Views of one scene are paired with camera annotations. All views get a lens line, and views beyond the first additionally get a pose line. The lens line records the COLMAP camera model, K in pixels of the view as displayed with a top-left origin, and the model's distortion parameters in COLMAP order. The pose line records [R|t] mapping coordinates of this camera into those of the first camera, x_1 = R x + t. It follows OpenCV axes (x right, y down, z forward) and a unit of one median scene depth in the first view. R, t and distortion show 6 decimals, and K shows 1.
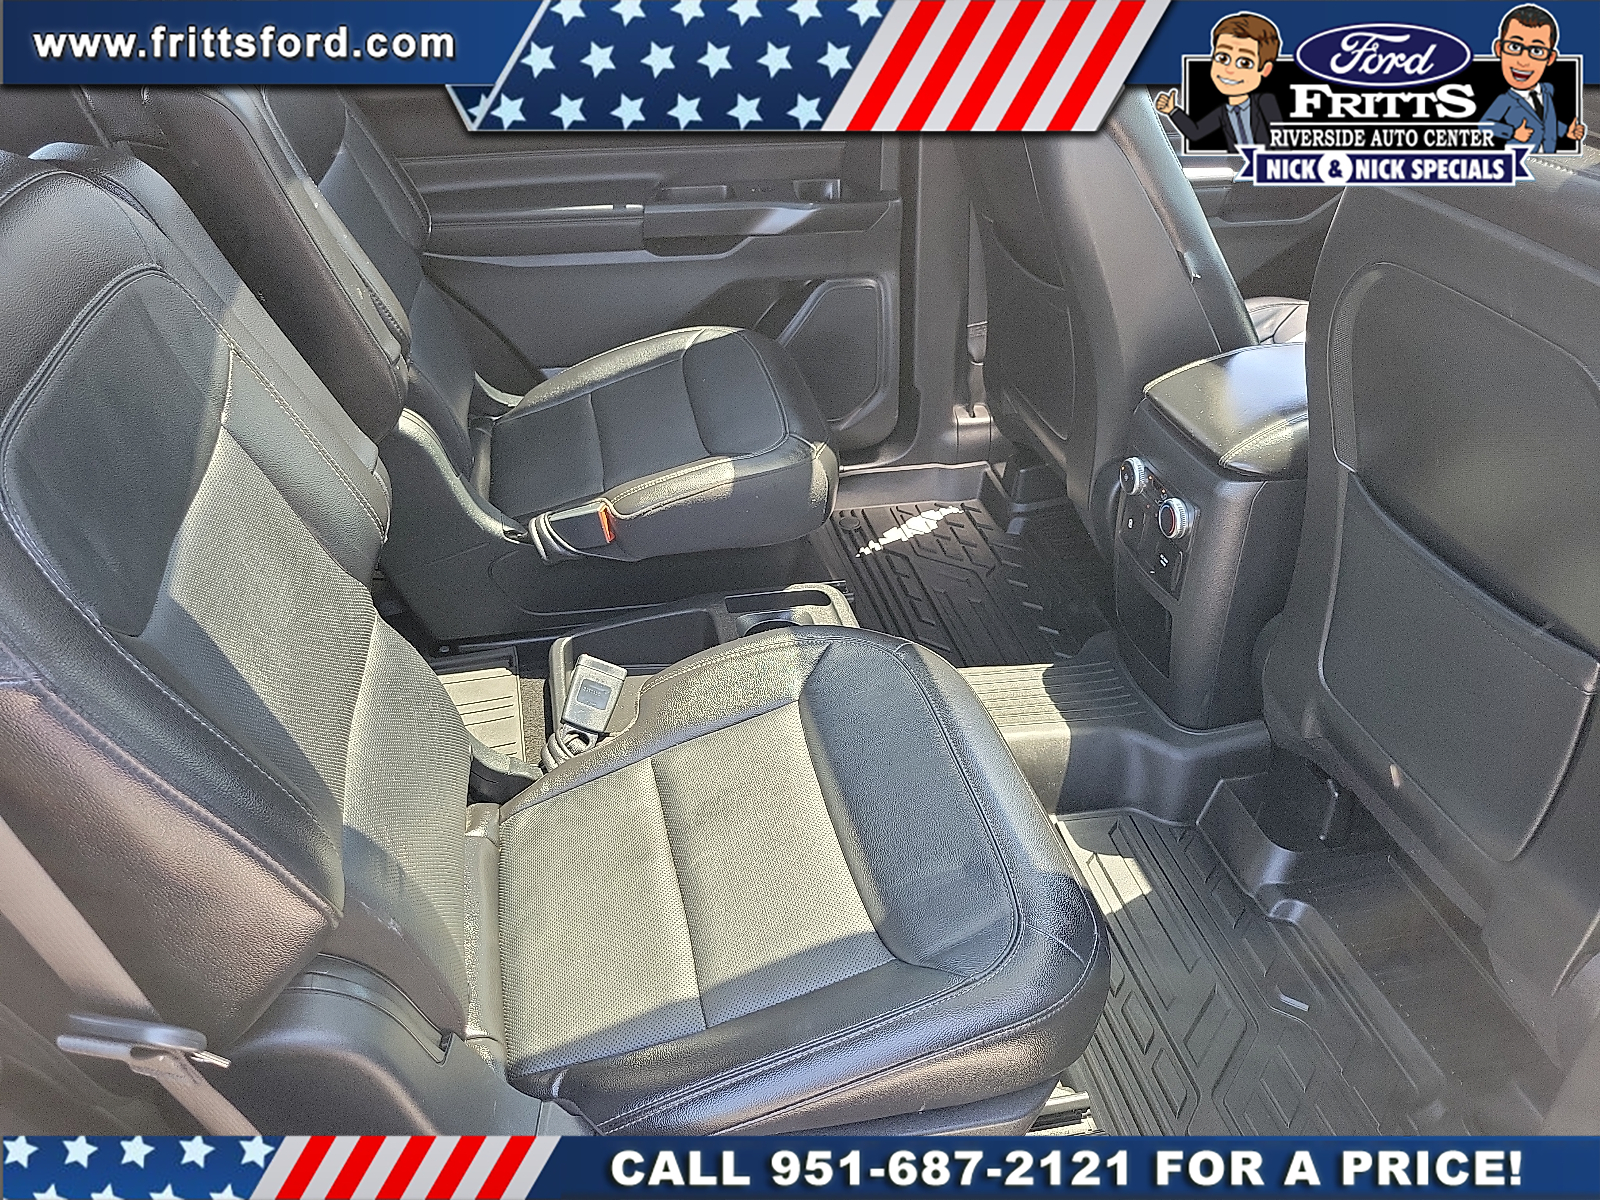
lens RADIAL K [[1182.1, 0, 800.0], [0, 1182.1, 600.0], [0, 0, 1]] dist [-0.000538, -0.001868]
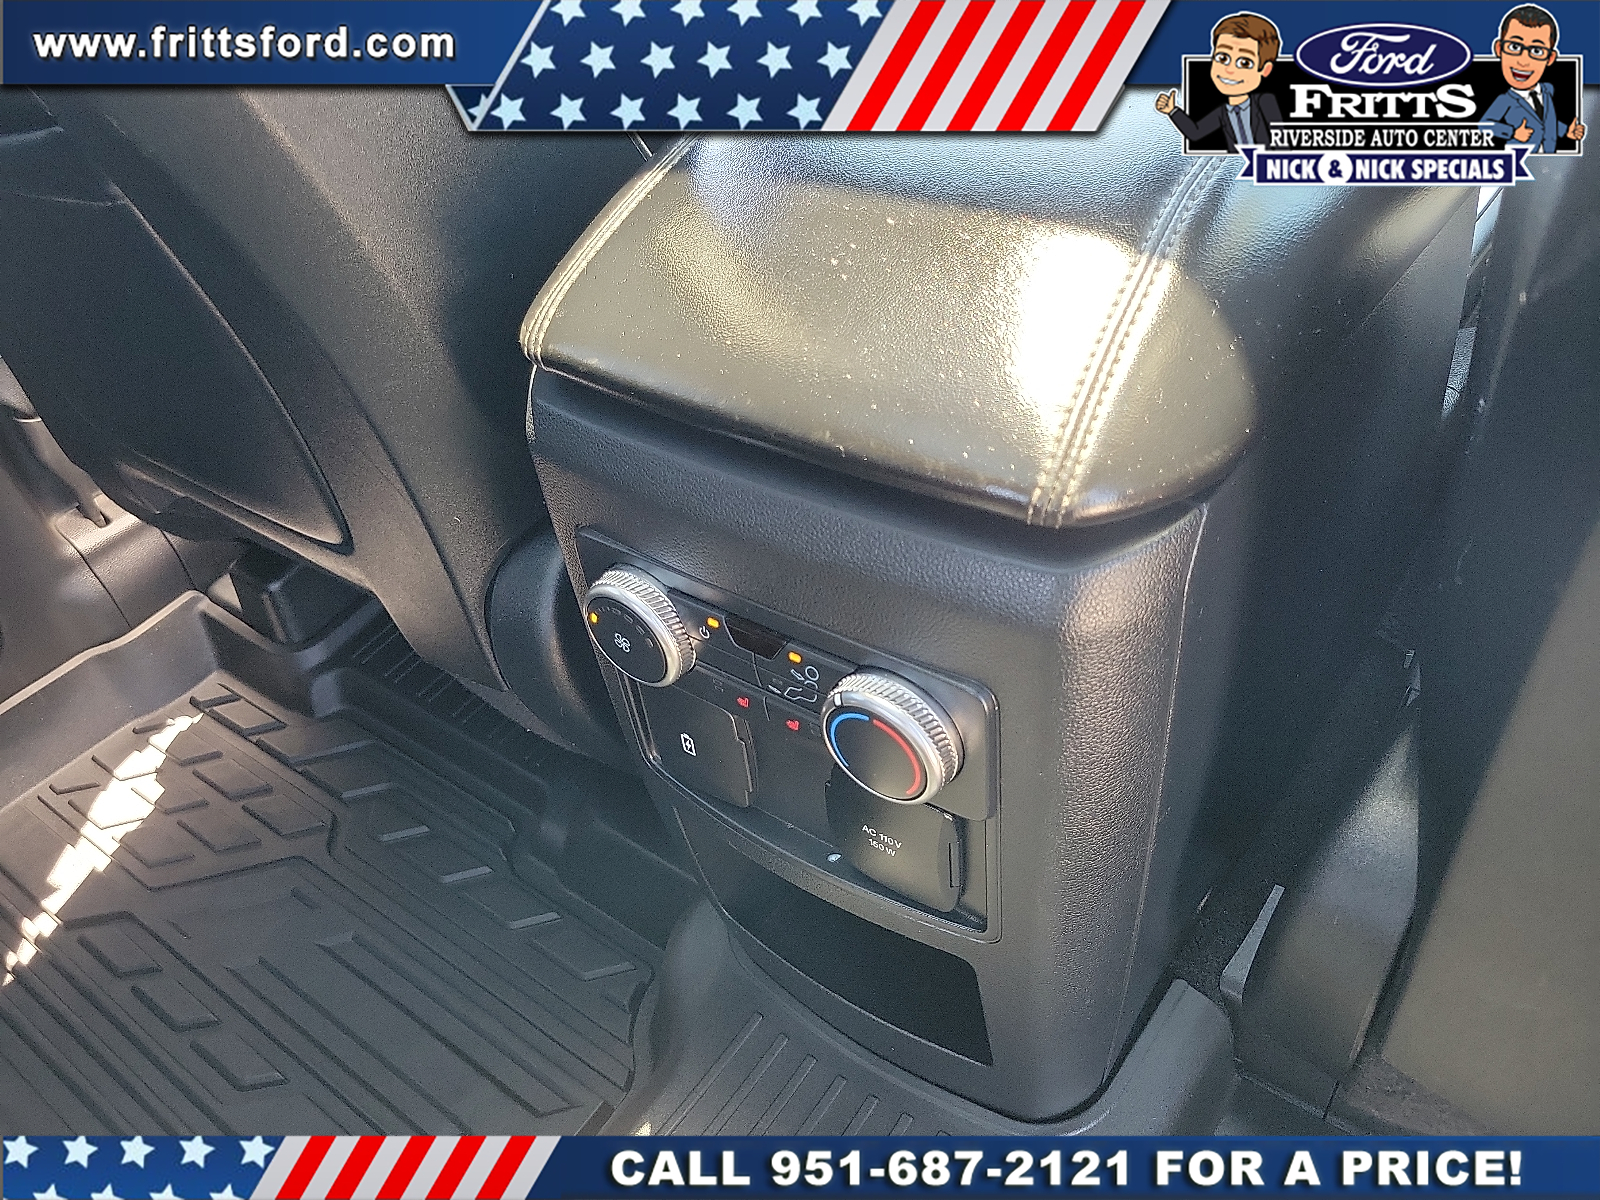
lens RADIAL K [[1182.1, 0, 800.0], [0, 1182.1, 600.0], [0, 0, 1]] dist [-0.000538, -0.001868]
pose [[0.732323, -0.503107, 0.458897, 0.121210], [0.460665, 0.862314, 0.210244, -0.104196], [-0.501489, 0.057432, 0.863256, 0.490315]]
